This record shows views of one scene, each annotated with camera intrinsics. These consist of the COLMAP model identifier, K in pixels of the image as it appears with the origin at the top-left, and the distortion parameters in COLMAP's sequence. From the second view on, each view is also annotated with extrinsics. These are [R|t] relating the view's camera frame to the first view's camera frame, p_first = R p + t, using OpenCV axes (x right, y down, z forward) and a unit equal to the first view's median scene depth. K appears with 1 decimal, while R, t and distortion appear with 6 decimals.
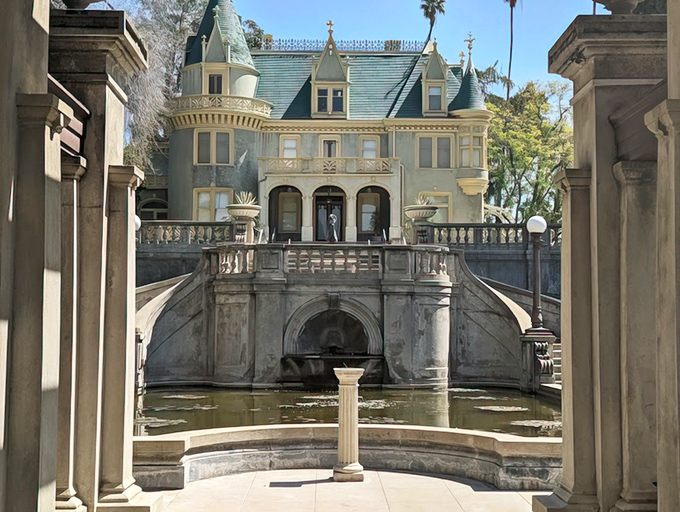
lens RADIAL K [[919.2, 0, 339.3], [0, 919.2, 256.1], [0, 0, 1]] dist [0.214410, 0.000000]
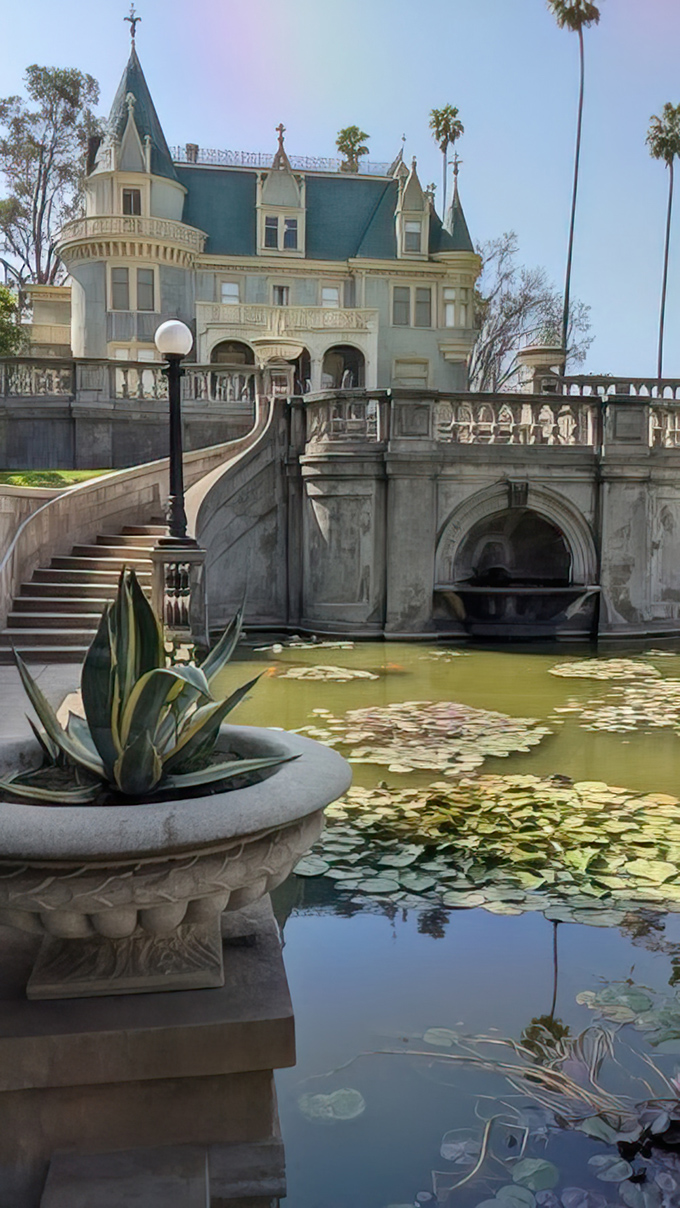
lens RADIAL K [[942.4, 0, 341.7], [0, 942.4, 600.8], [0, 0, 1]] dist [0.036303, -0.001046]
pose [[0.990506, -0.010854, 0.137038, -0.198935], [-0.011994, 0.986253, 0.164808, 0.019319], [-0.136943, -0.164887, 0.976759, 0.420715]]
